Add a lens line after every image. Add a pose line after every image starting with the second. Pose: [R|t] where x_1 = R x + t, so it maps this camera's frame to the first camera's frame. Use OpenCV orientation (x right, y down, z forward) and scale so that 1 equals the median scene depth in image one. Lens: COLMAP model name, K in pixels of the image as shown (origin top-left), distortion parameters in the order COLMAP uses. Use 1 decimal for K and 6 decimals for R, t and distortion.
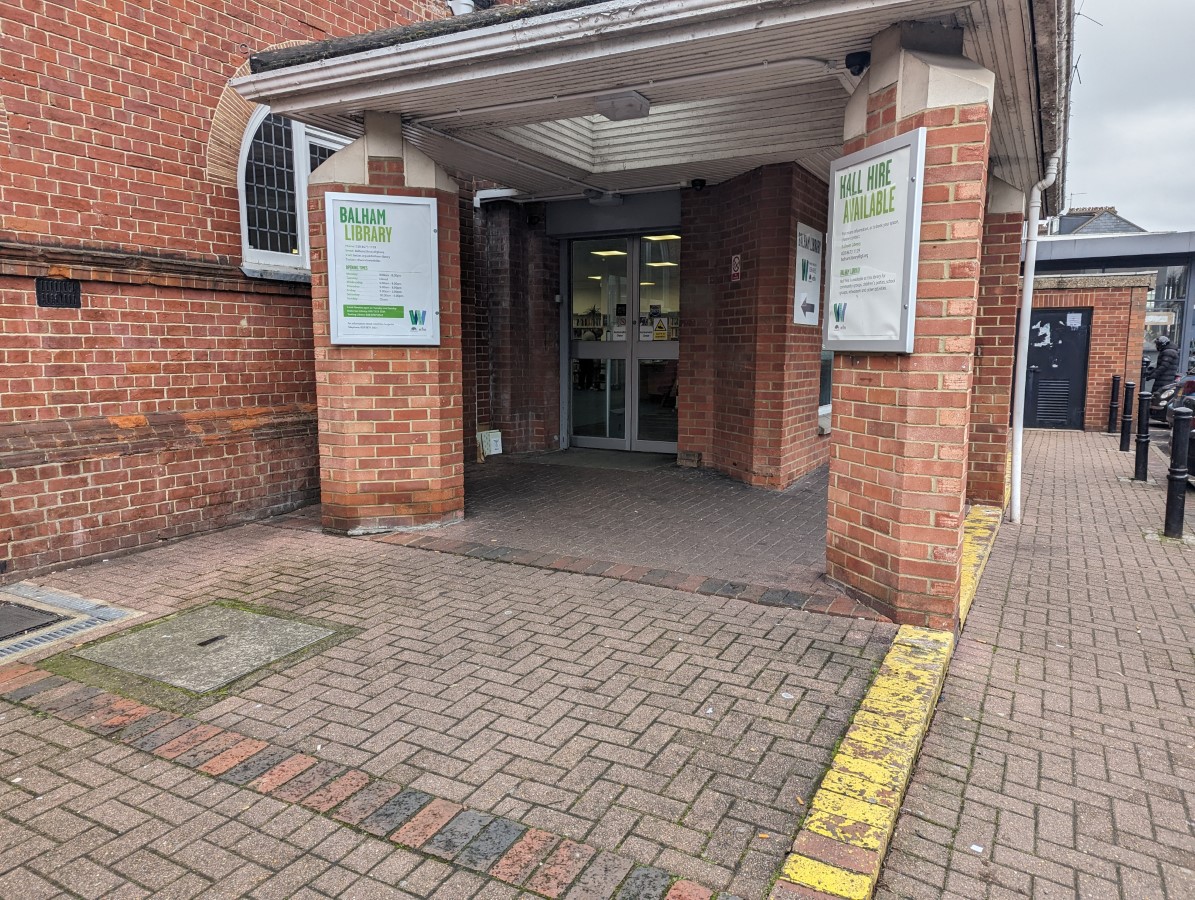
lens RADIAL K [[845.8, 0, 596.7], [0, 845.8, 458.6], [0, 0, 1]] dist [0.049483, -0.002264]
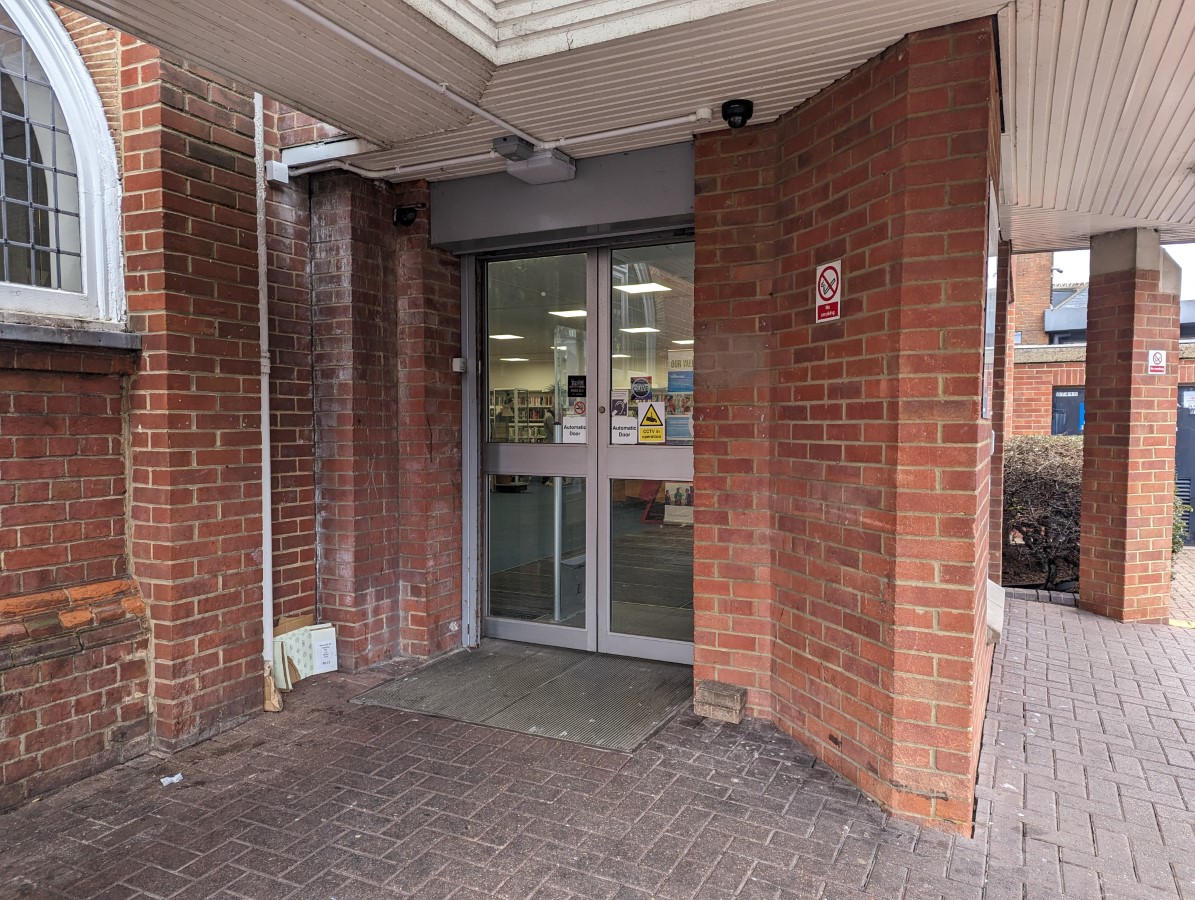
lens RADIAL K [[845.8, 0, 596.3], [0, 845.8, 447.2], [0, 0, 1]] dist [0.049483, -0.002264]
pose [[0.999563, -0.003194, 0.029390, 0.026265], [0.006171, 0.994790, -0.101756, -0.085978], [-0.028912, 0.101893, 0.994375, 0.490604]]
